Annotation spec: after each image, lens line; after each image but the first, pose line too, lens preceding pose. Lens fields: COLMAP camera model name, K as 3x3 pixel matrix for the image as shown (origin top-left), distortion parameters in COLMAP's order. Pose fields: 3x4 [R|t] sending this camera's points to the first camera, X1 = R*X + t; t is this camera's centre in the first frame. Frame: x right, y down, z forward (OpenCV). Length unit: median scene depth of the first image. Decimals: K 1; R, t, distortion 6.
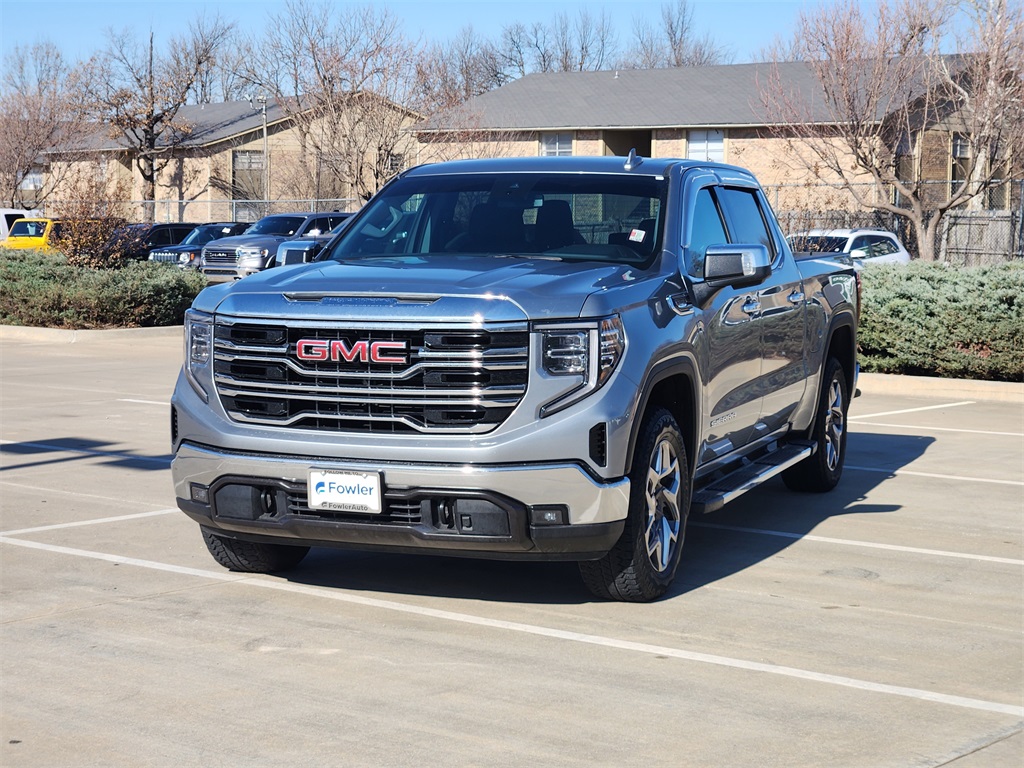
lens RADIAL K [[1900.3, 0, 512.0], [0, 1900.3, 384.0], [0, 0, 1]] dist [-0.008847, 0.377819]
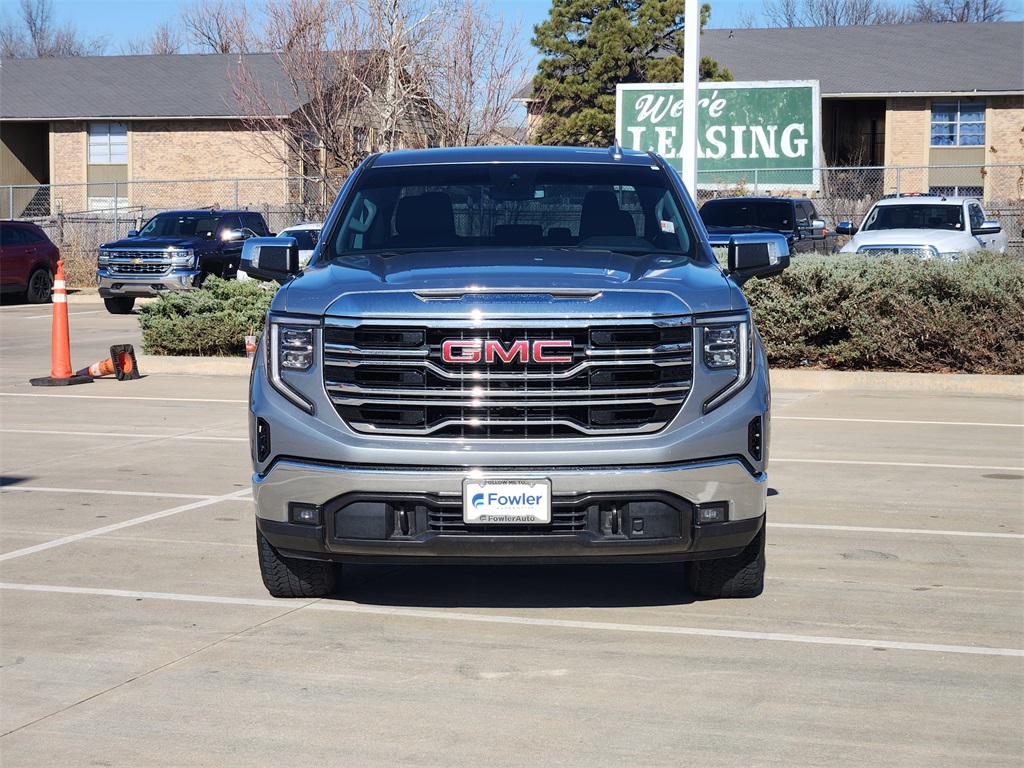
lens RADIAL K [[1900.3, 0, 512.0], [0, 1900.3, 384.0], [0, 0, 1]] dist [-0.008847, 0.377819]
pose [[0.937645, -0.037179, 0.345601, -0.393388], [0.036272, 0.999301, 0.009093, -0.009487], [-0.345697, 0.004010, 0.938338, 0.120557]]
